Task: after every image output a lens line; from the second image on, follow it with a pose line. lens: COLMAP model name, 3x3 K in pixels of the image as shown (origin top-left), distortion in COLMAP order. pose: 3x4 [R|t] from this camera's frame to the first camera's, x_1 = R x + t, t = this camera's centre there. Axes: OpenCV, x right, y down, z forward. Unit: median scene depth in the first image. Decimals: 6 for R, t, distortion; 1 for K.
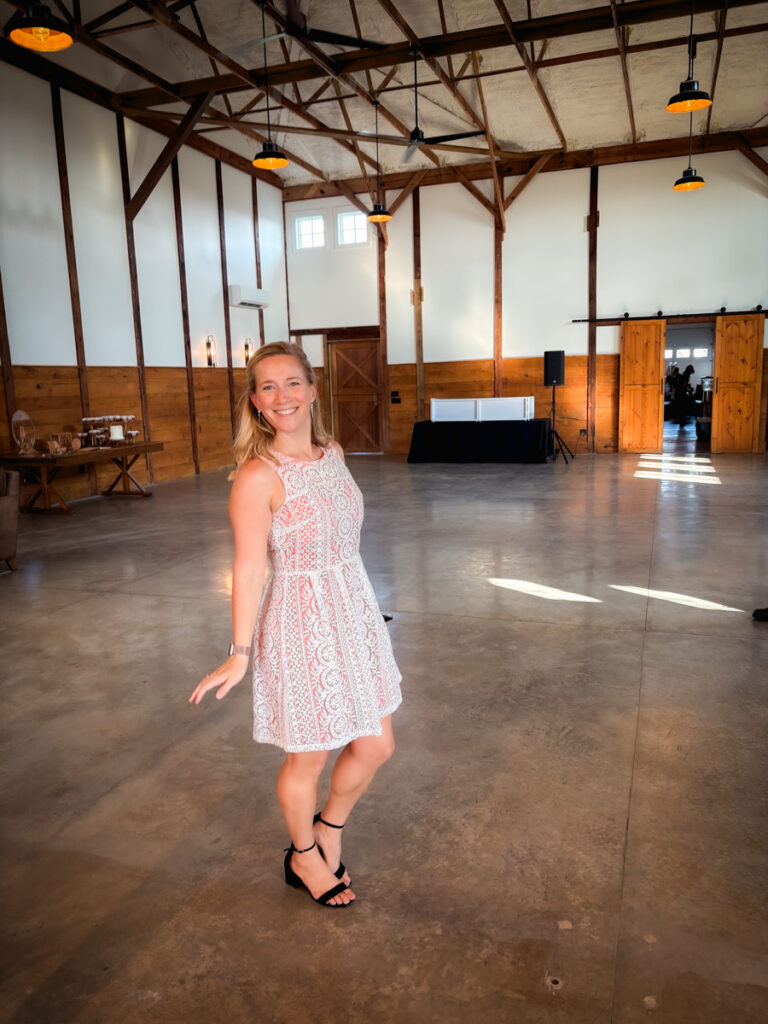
lens RADIAL K [[779.8, 0, 383.8], [0, 779.8, 510.9], [0, 0, 1]] dist [-0.000693, -0.000764]
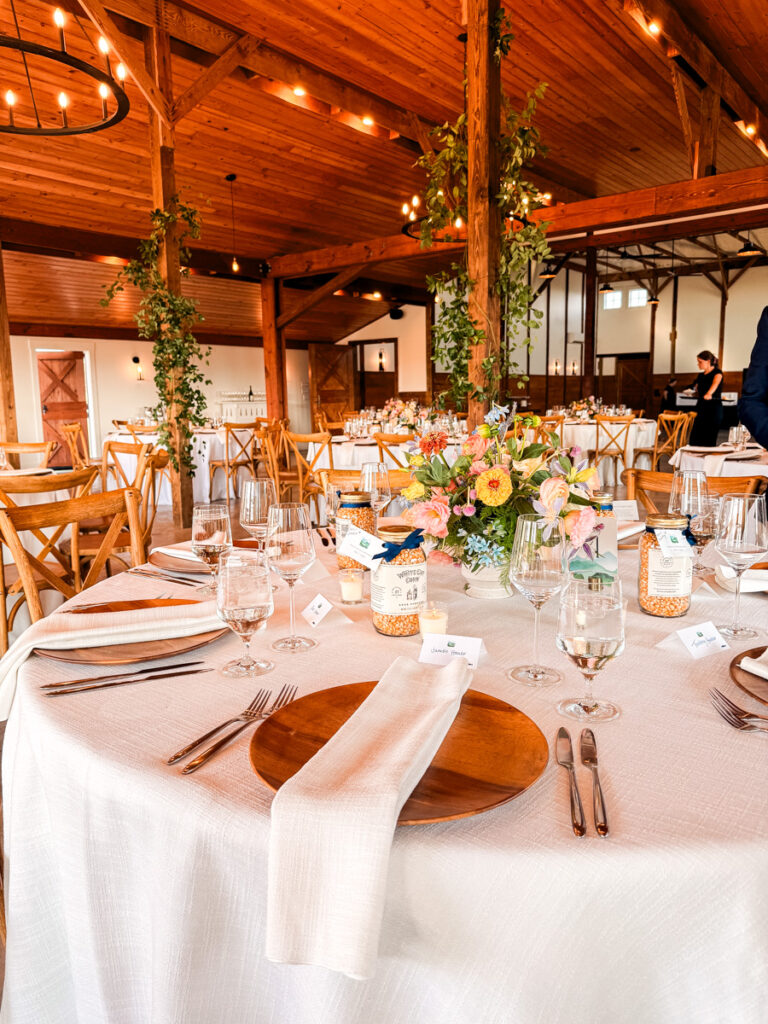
lens RADIAL K [[733.0, 0, 385.8], [0, 733.0, 511.5], [0, 0, 1]] dist [-0.003551, -0.001253]
pose [[0.944966, 0.059989, -0.321621, -0.016585], [-0.061244, 0.998103, 0.006222, 0.162095], [0.321384, 0.013818, 0.946848, -0.823938]]
